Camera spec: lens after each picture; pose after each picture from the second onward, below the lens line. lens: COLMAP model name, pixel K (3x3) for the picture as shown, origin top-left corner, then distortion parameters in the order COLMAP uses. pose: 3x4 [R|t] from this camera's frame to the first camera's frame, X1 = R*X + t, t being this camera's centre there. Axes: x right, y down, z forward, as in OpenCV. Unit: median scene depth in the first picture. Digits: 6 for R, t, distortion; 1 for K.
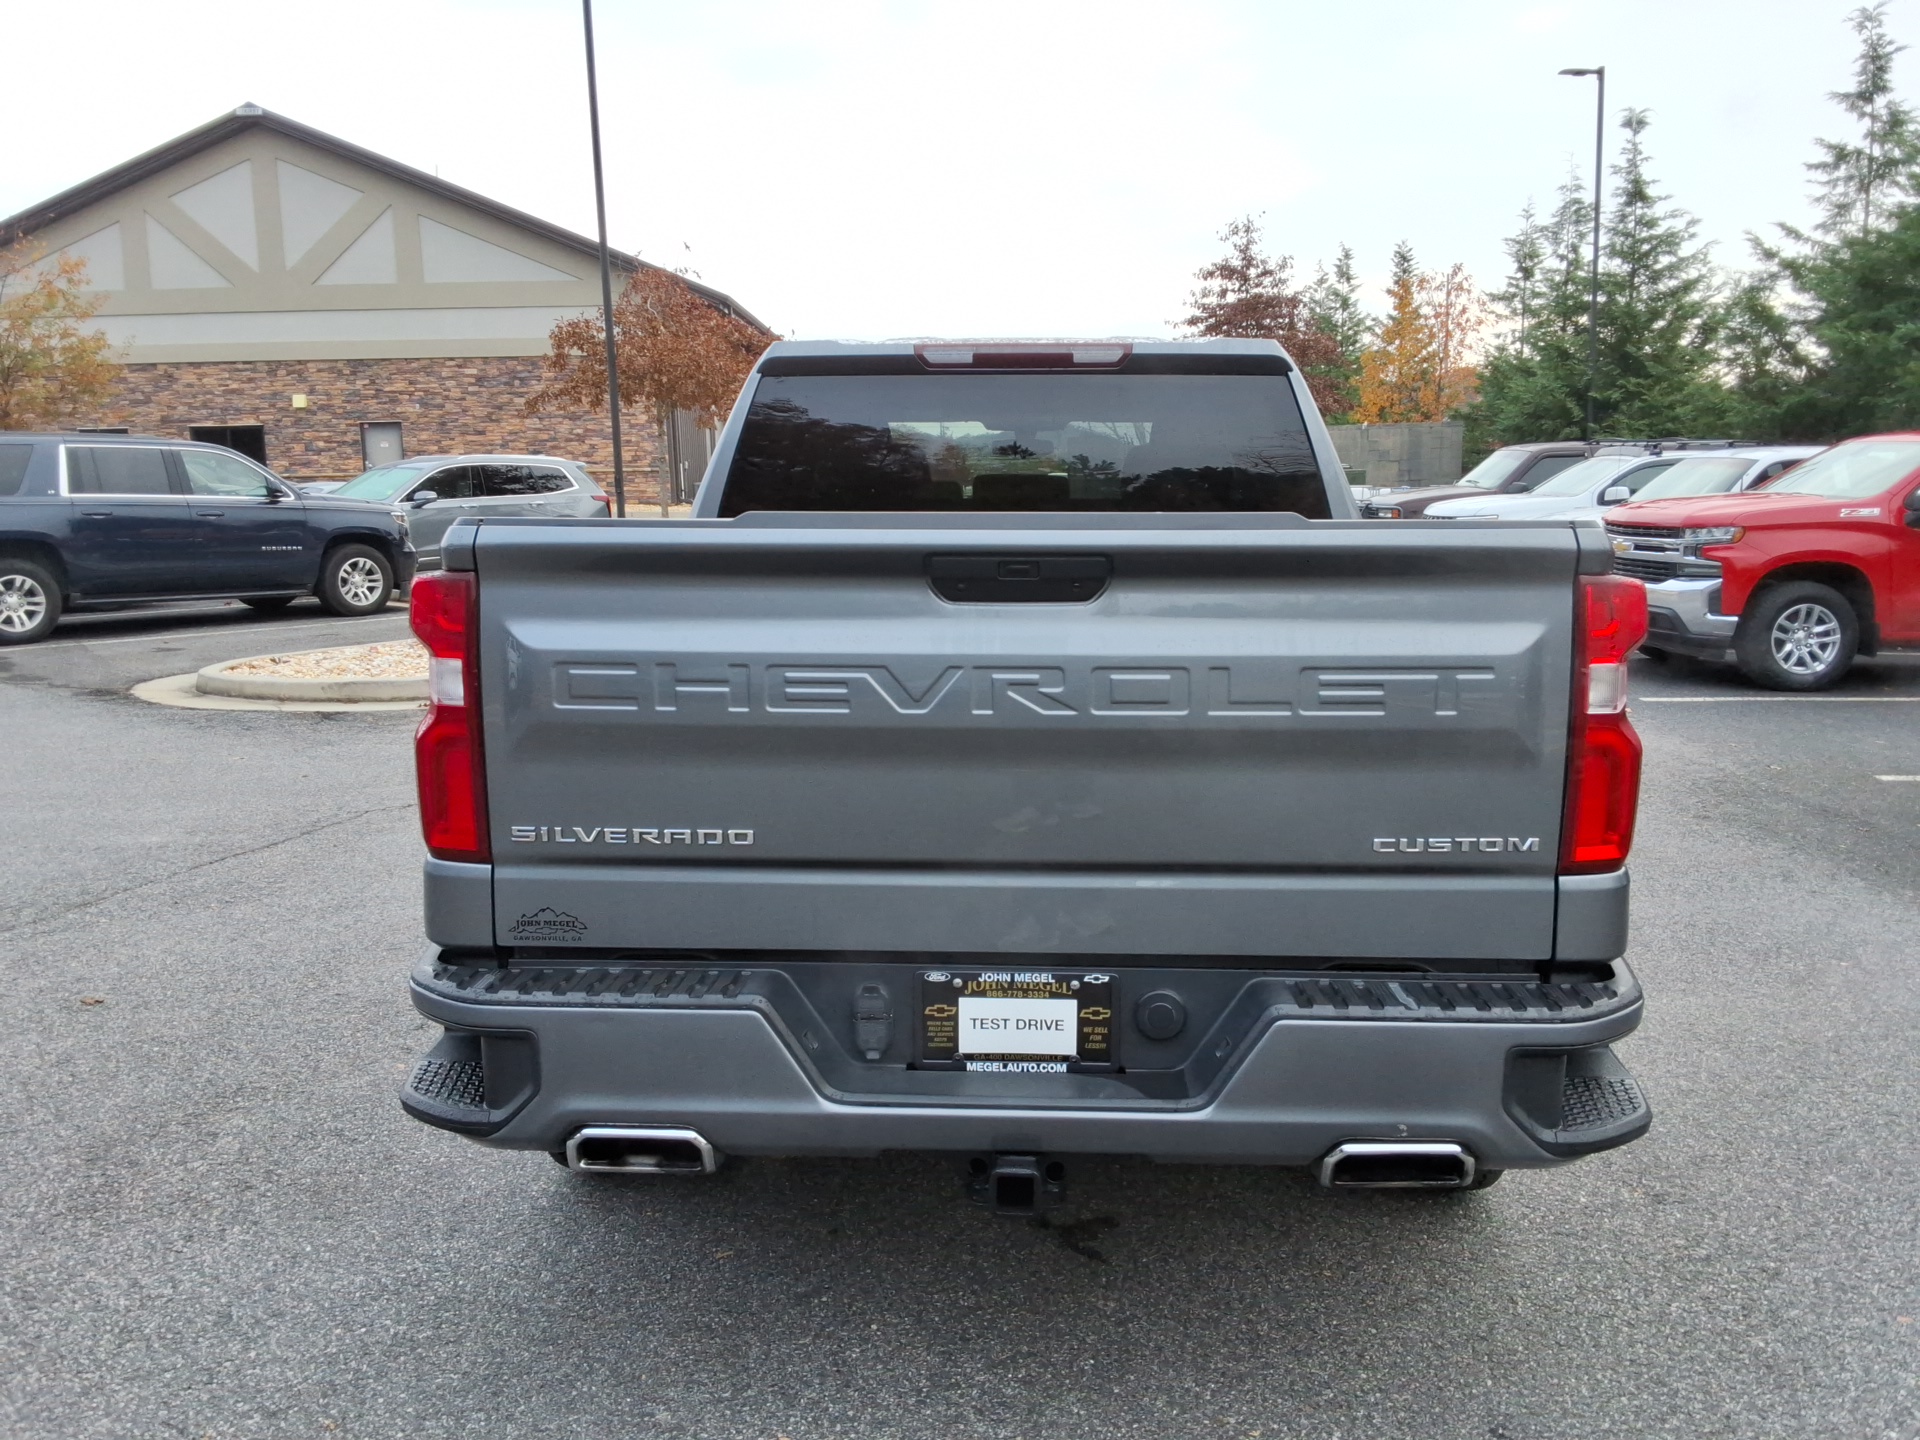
lens RADIAL K [[1534.5, 0, 967.7], [0, 1534.5, 721.3], [0, 0, 1]] dist [0.083024, -0.123765]
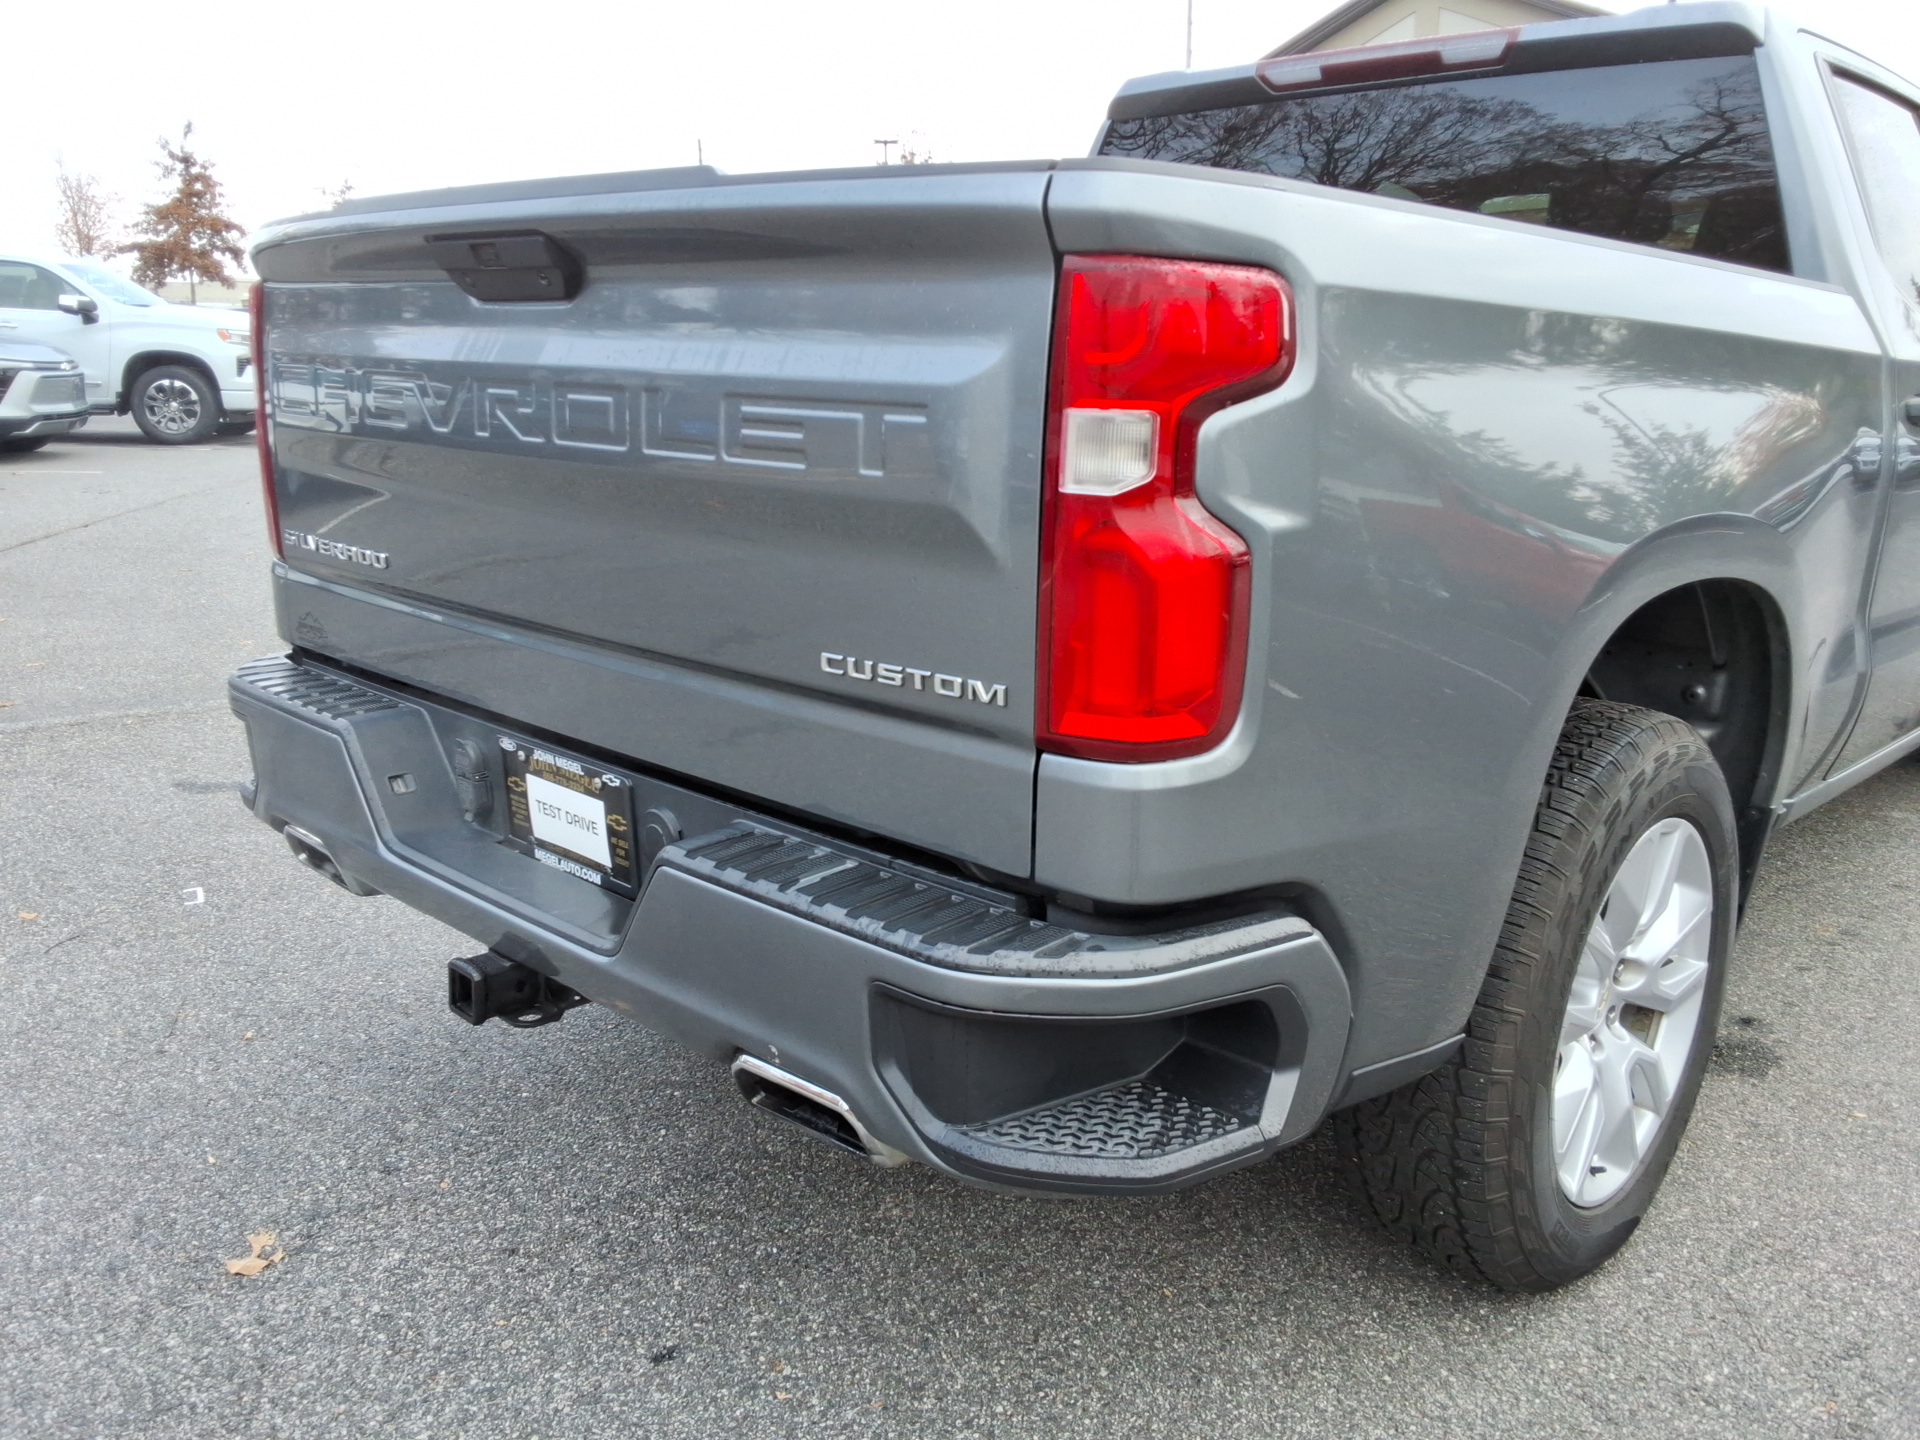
lens RADIAL K [[1534.5, 0, 964.0], [0, 1534.5, 704.7], [0, 0, 1]] dist [0.083024, -0.123765]
pose [[0.753901, 0.158751, -0.637520, 0.438594], [-0.093377, 0.986408, 0.135206, 0.000276], [0.650319, -0.042403, 0.758477, 0.301221]]
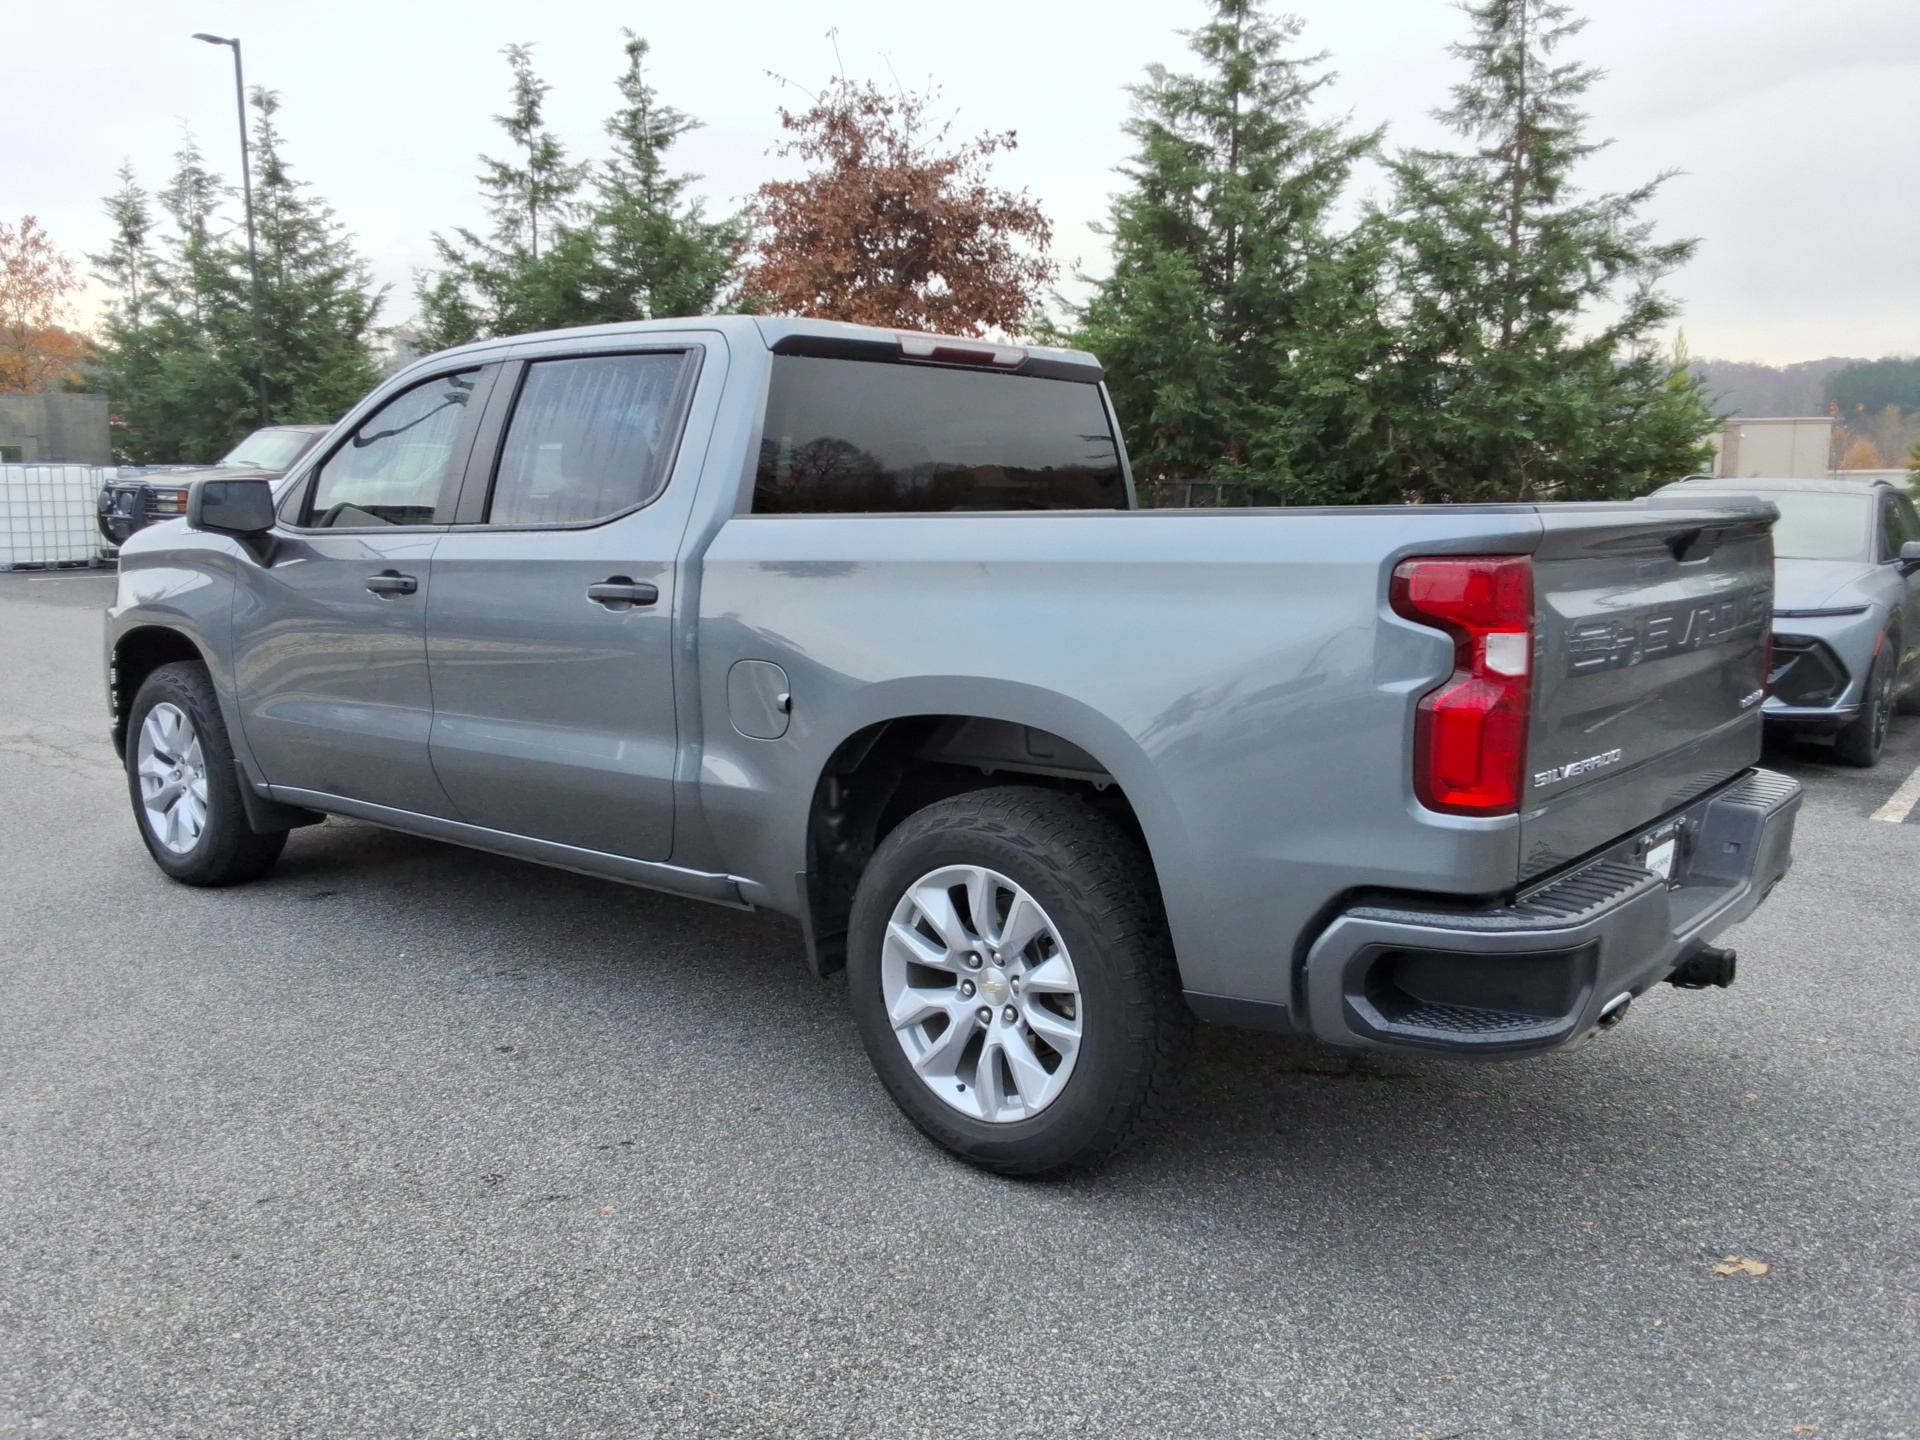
lens RADIAL K [[1534.5, 0, 977.8], [0, 1534.5, 718.1], [0, 0, 1]] dist [0.083024, -0.123765]
pose [[0.609625, -0.114633, 0.784357, -0.851157], [0.107730, 0.992289, 0.061291, -0.052031], [-0.785335, 0.047134, 0.617274, 0.363513]]
